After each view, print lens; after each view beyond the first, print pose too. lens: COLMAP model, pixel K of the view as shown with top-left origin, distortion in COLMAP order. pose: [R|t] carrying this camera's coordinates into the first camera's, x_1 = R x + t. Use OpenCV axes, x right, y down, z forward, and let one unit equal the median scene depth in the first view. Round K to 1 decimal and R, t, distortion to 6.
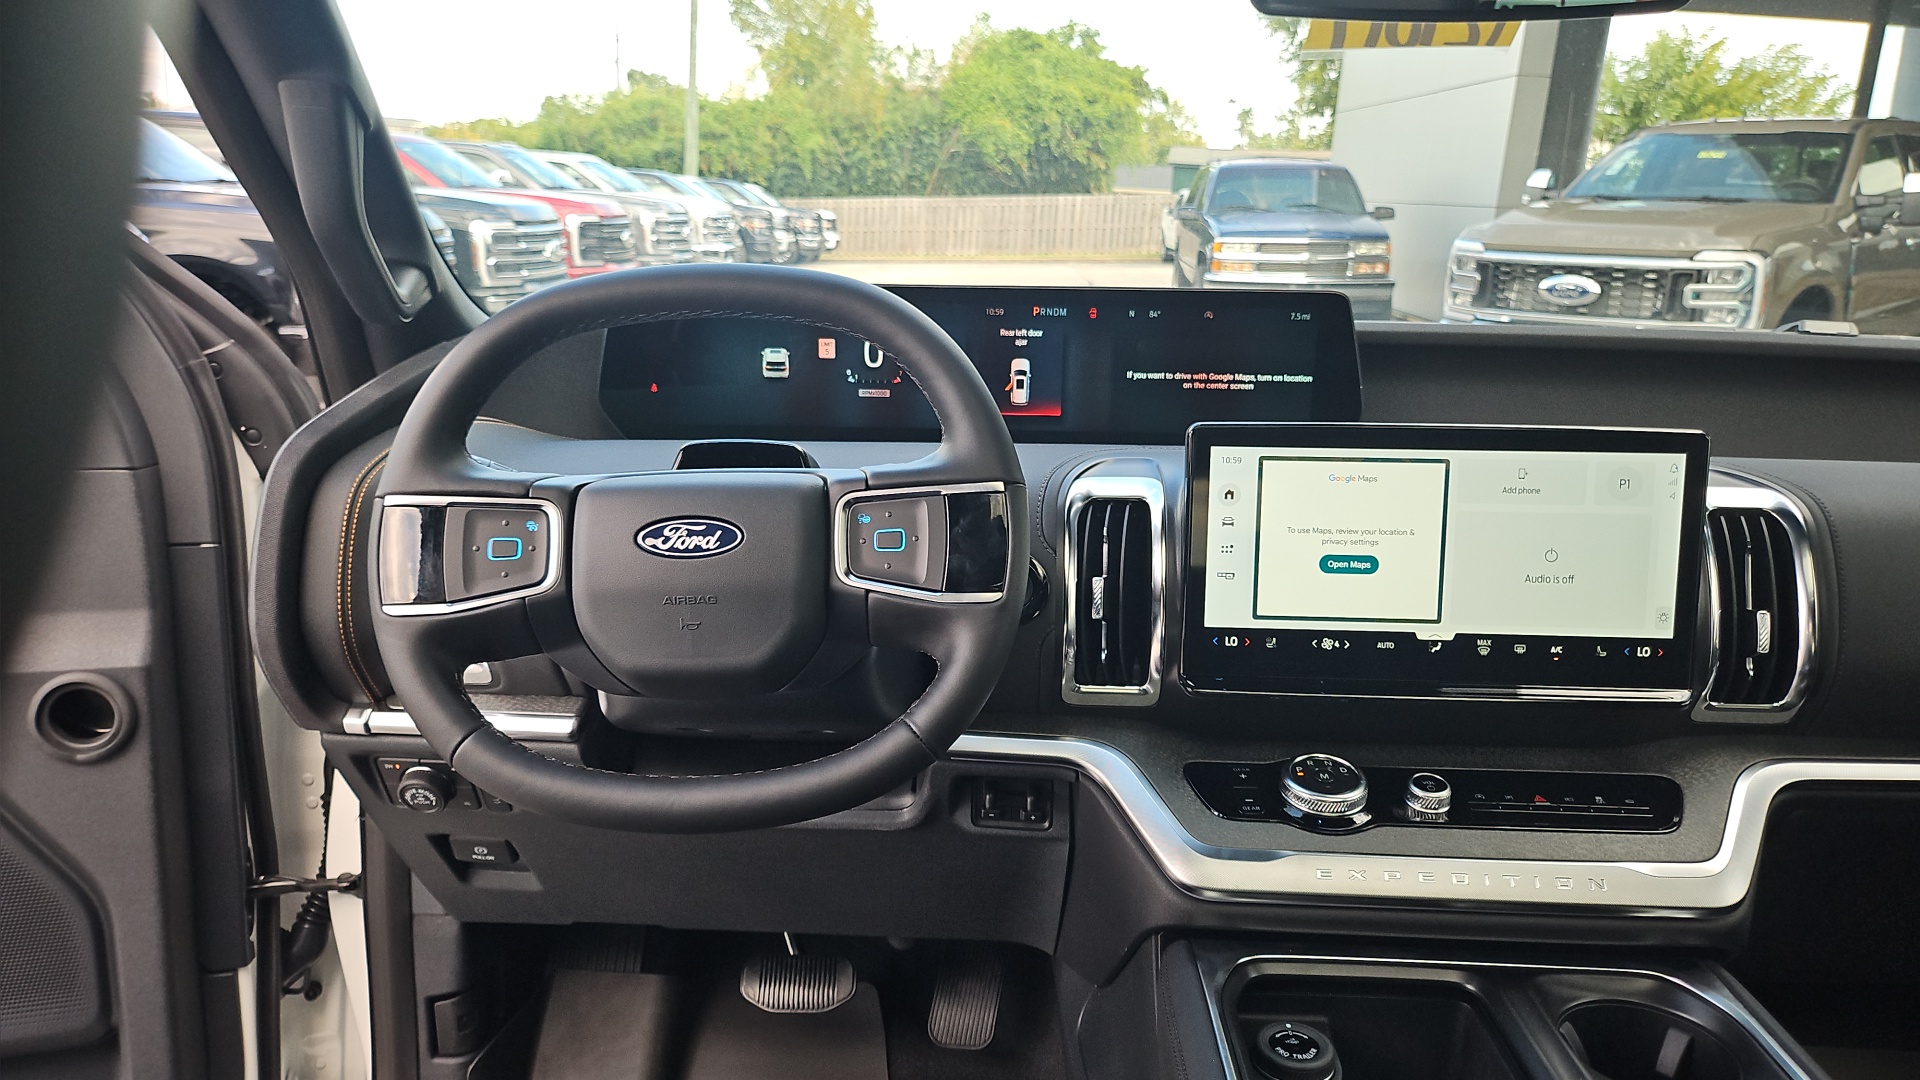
lens RADIAL K [[1350.4, 0, 948.4], [0, 1350.4, 553.4], [0, 0, 1]] dist [0.051220, -0.048986]
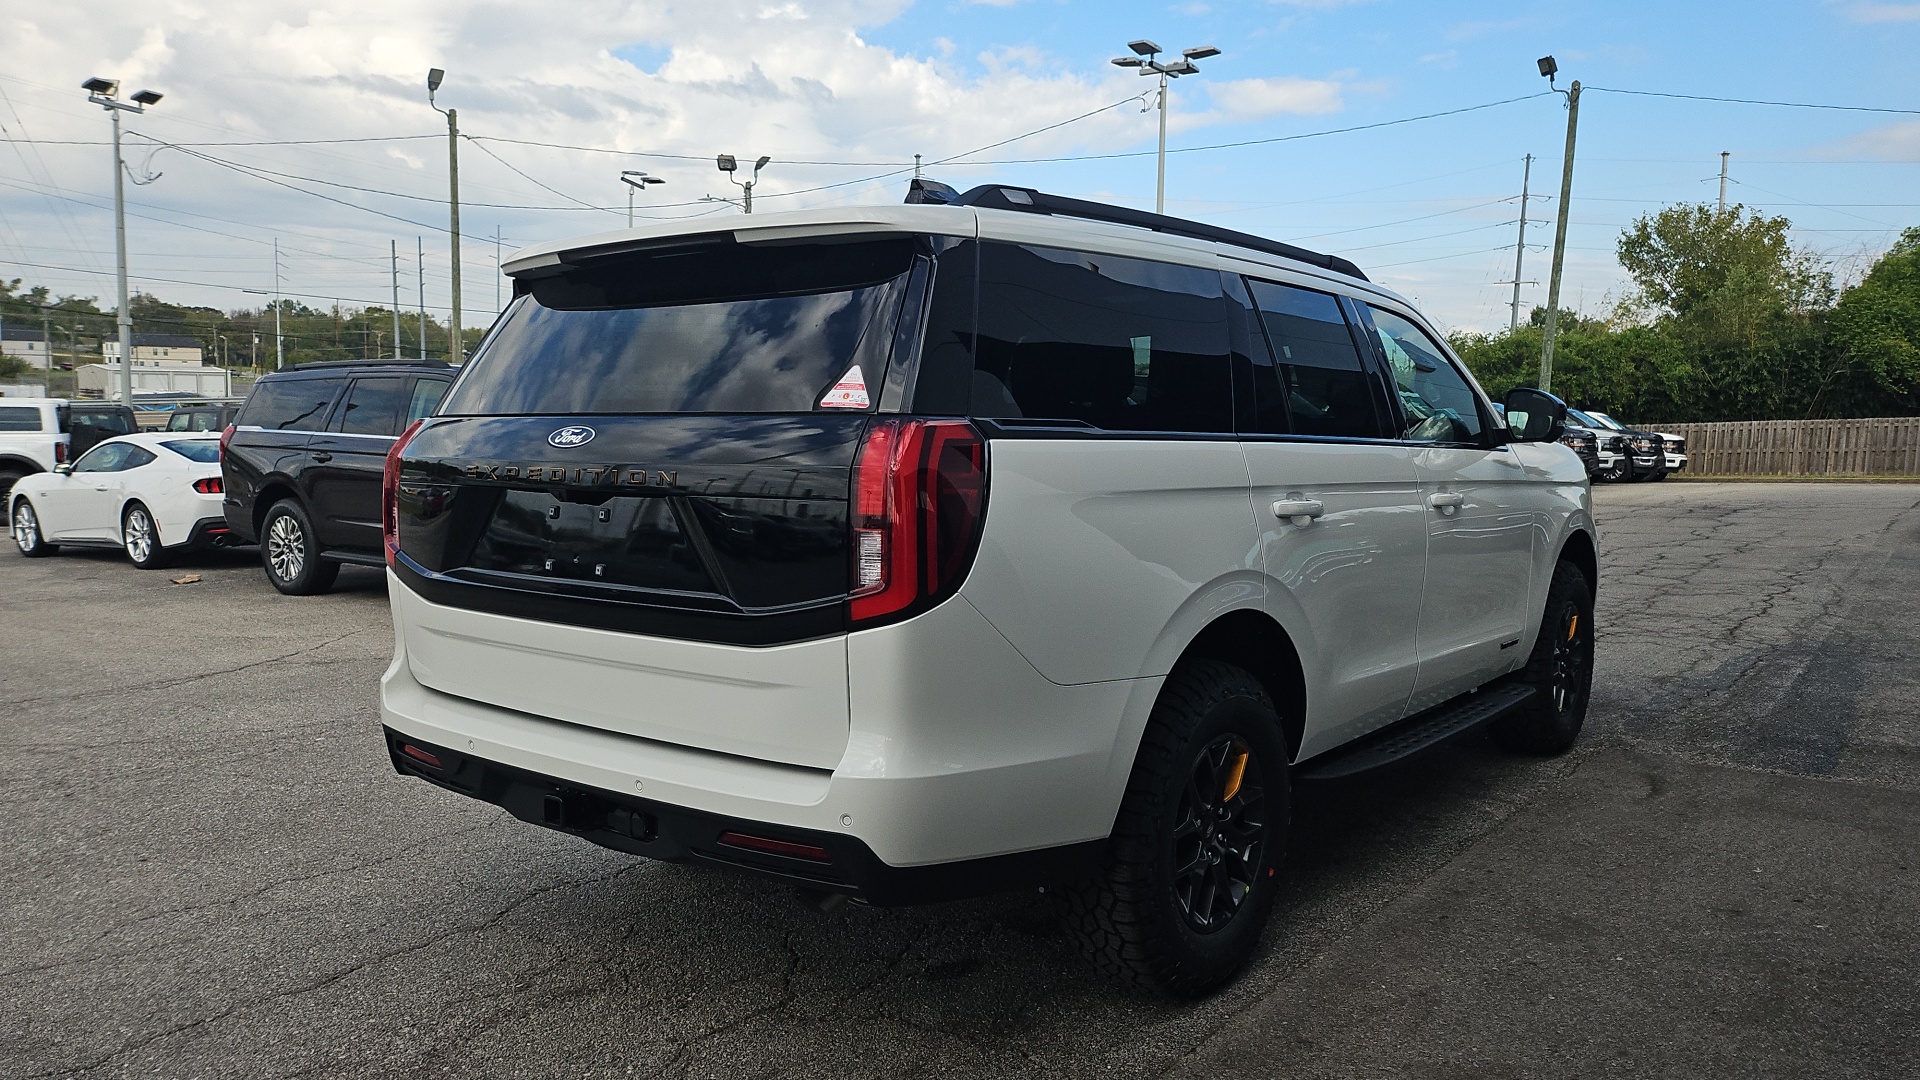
lens RADIAL K [[1350.4, 0, 984.8], [0, 1350.4, 541.8], [0, 0, 1]] dist [0.051220, -0.048986]
pose [[0.822059, 0.030449, -0.568588, 1.797510], [-0.130081, 0.982205, -0.135470, 1.004133], [0.554345, 0.185327, 0.811391, -3.261981]]
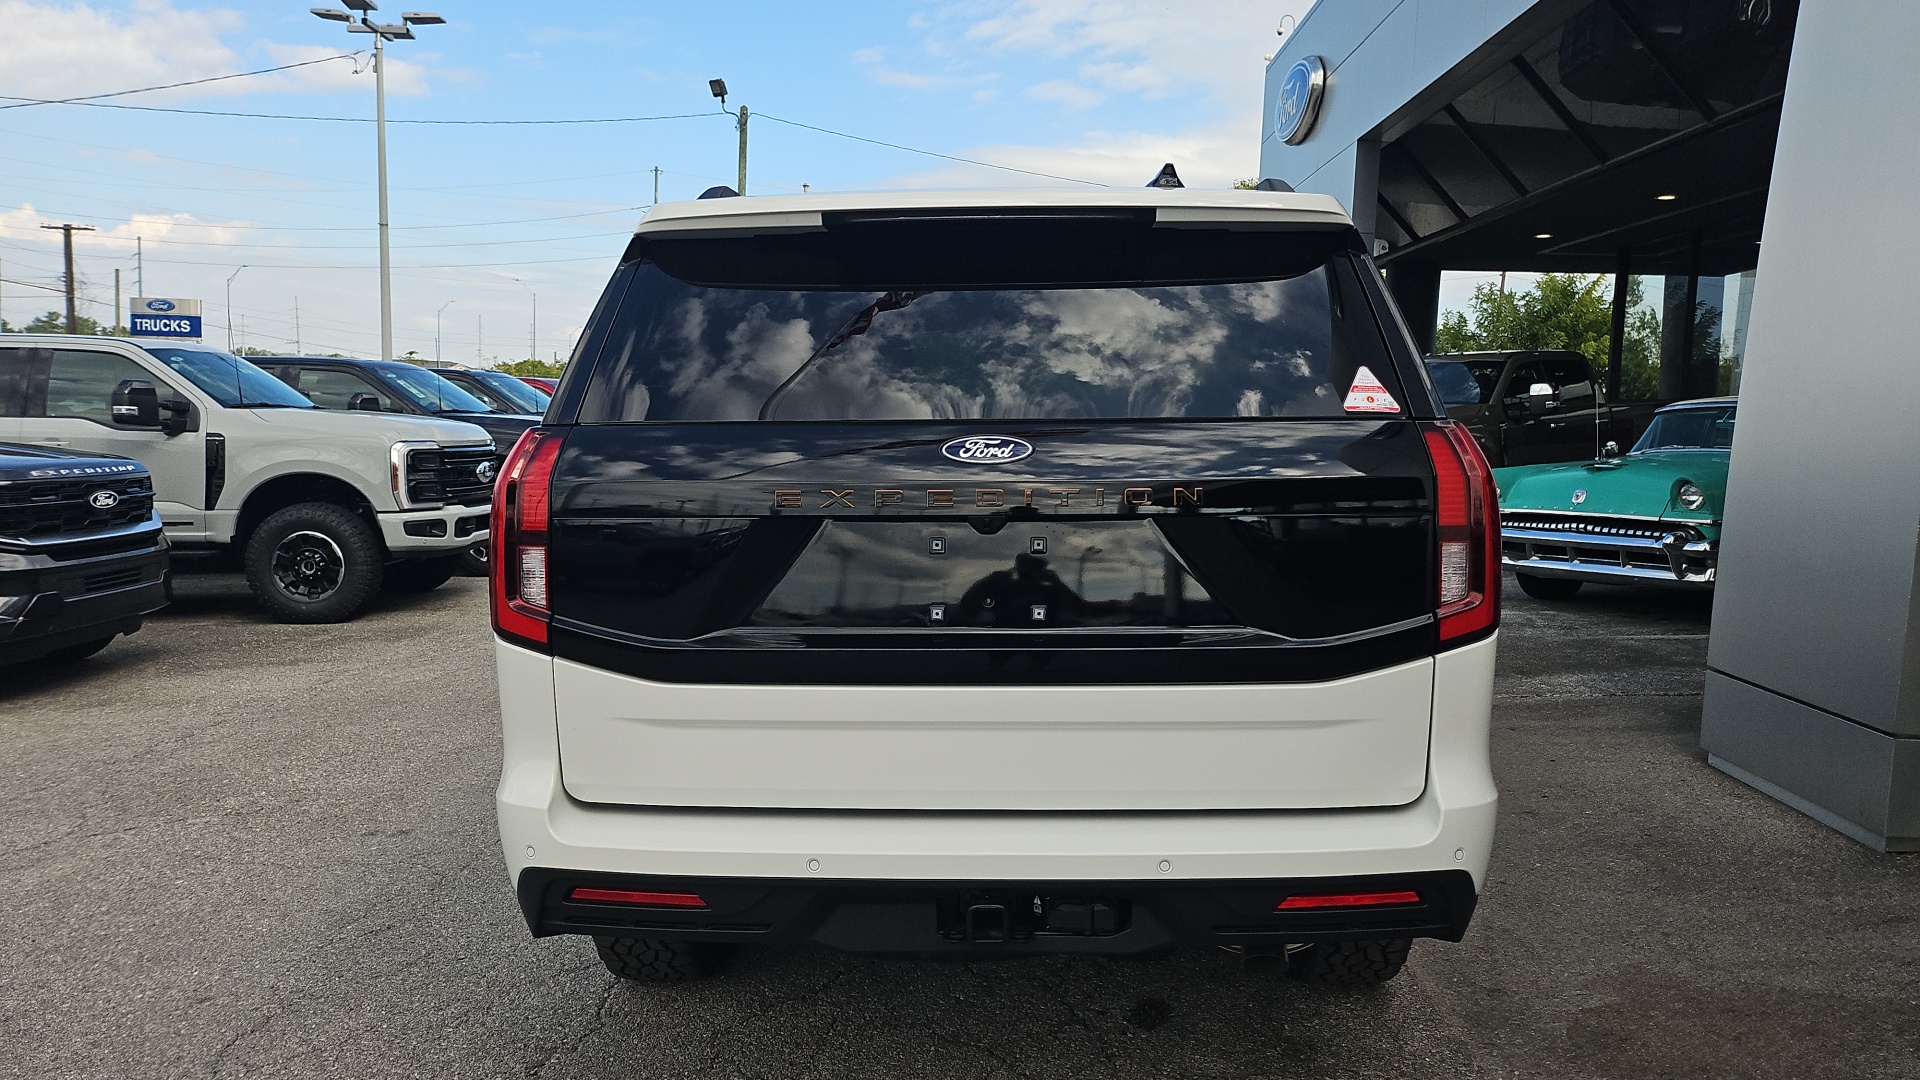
lens RADIAL K [[1350.4, 0, 974.0], [0, 1350.4, 527.7], [0, 0, 1]] dist [0.051220, -0.048986]
pose [[0.999605, -0.023550, 0.015312, -0.026206], [0.025901, 0.983706, -0.177911, 1.034409], [-0.010873, 0.178237, 0.983927, -3.567958]]
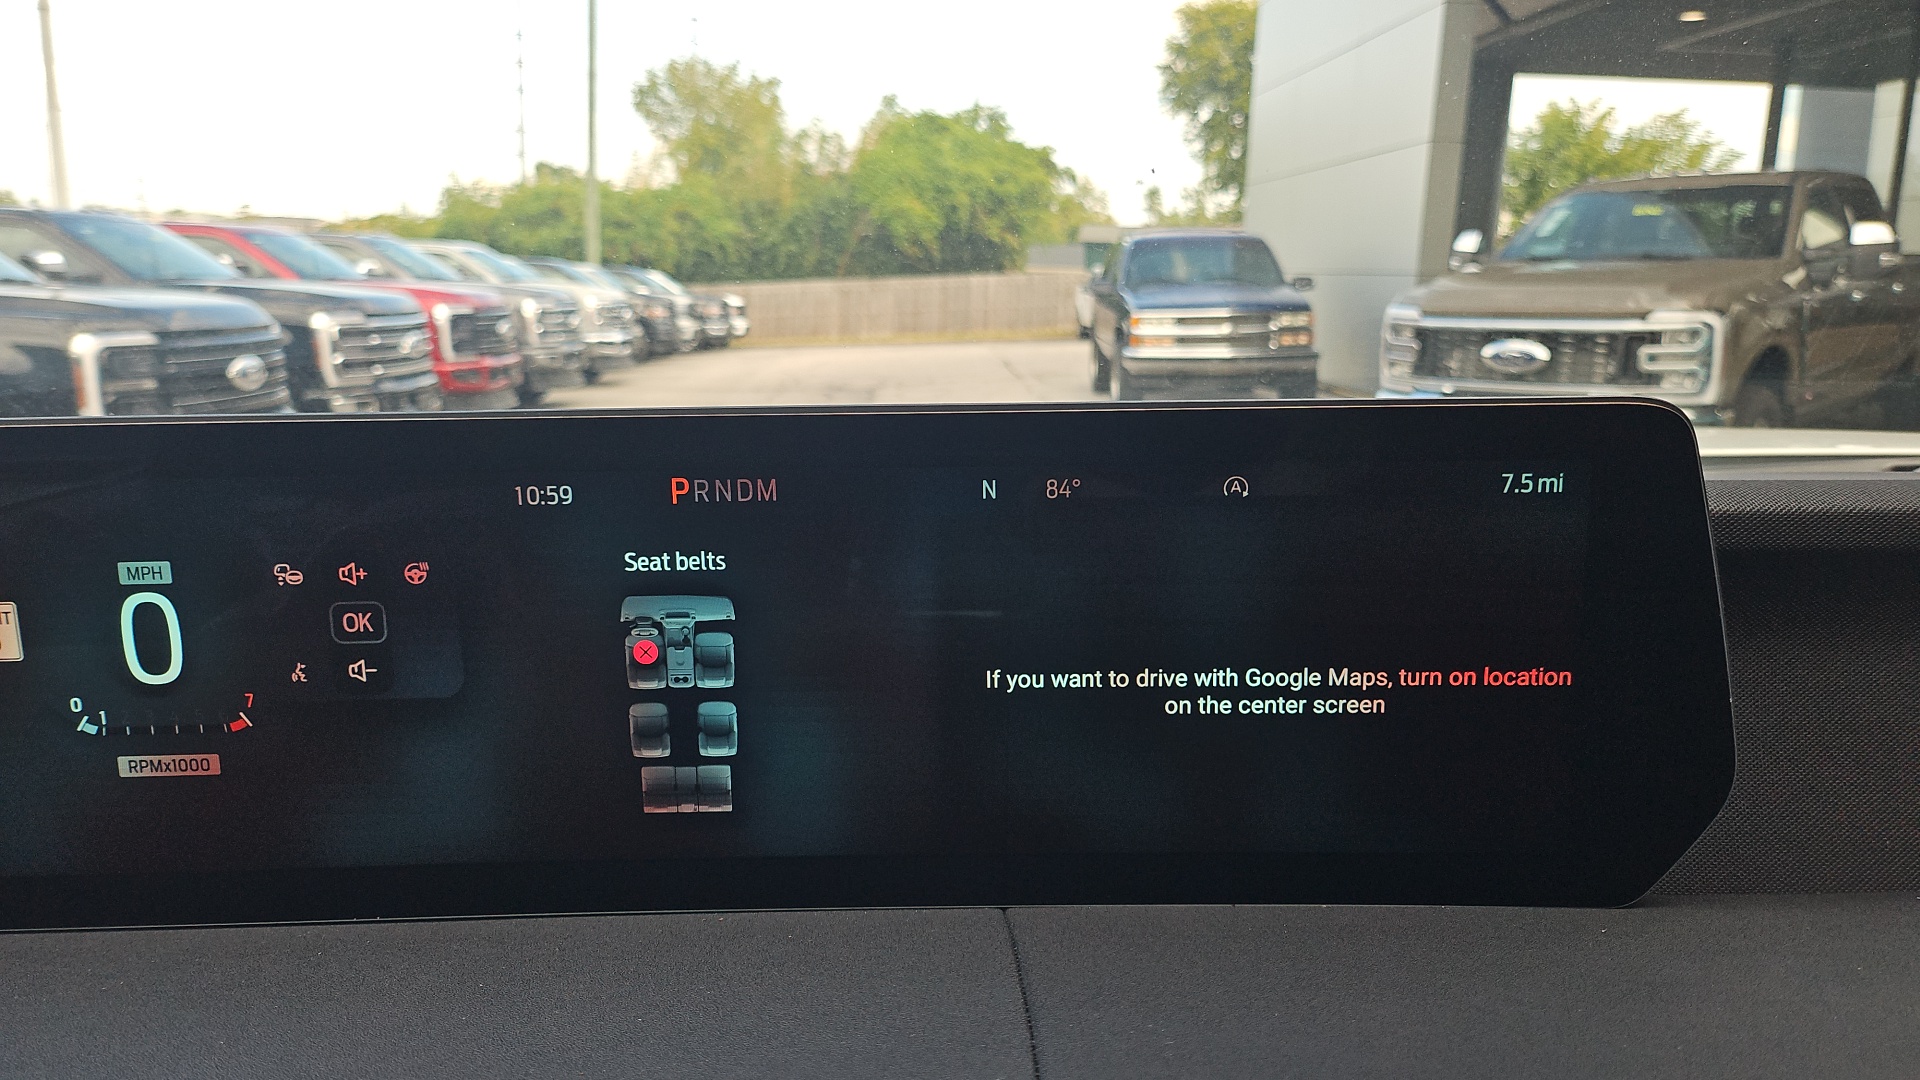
lens RADIAL K [[1350.4, 0, 960.8], [0, 1350.4, 567.2], [0, 0, 1]] dist [0.051220, -0.048986]
pose [[0.997338, -0.038557, 0.061895, 0.106530], [0.041516, 0.998020, -0.047246, -0.141397], [-0.059951, 0.049690, 0.996964, 0.676723]]
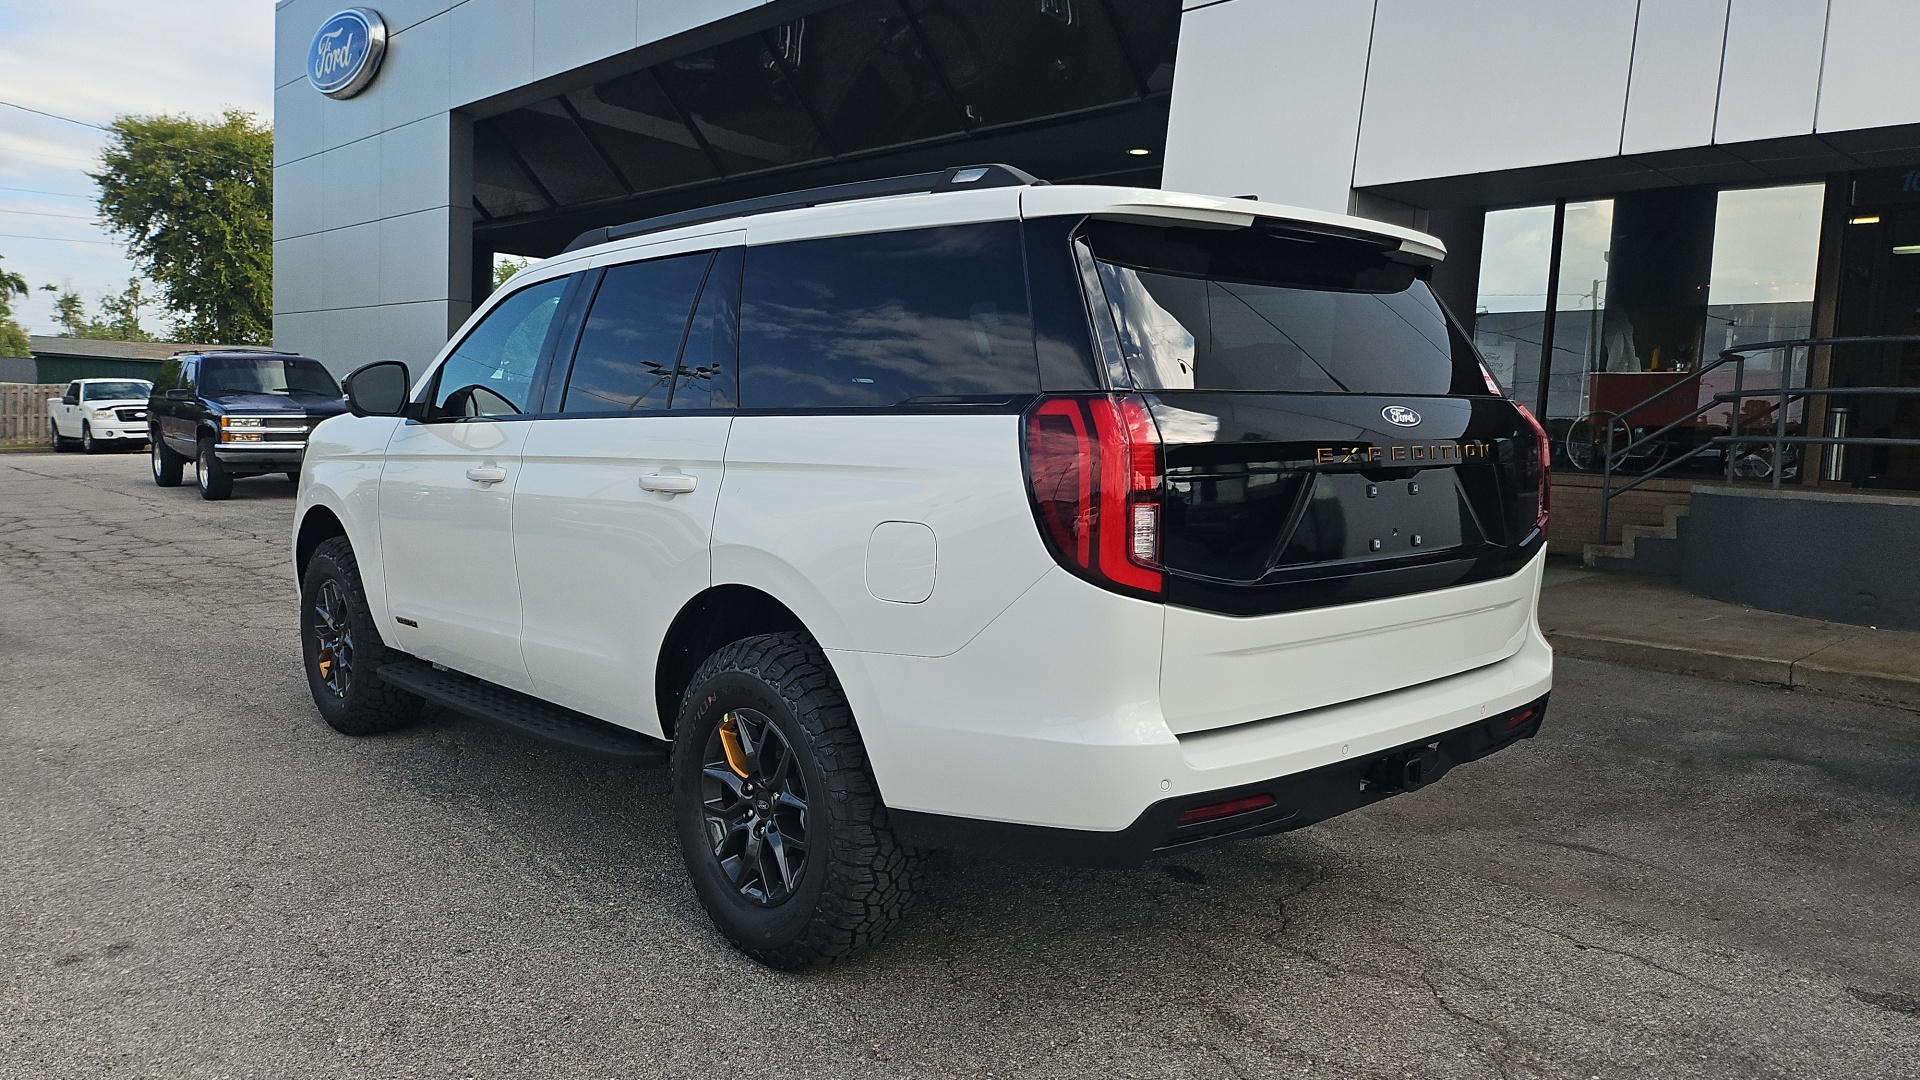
lens RADIAL K [[1350.4, 0, 972.2], [0, 1350.4, 550.1], [0, 0, 1]] dist [0.051220, -0.048986]
pose [[0.699716, -0.079149, 0.710023, -2.108556], [0.178964, 0.981575, -0.066947, 0.872575], [-0.691643, 0.173912, 0.700989, -2.952234]]
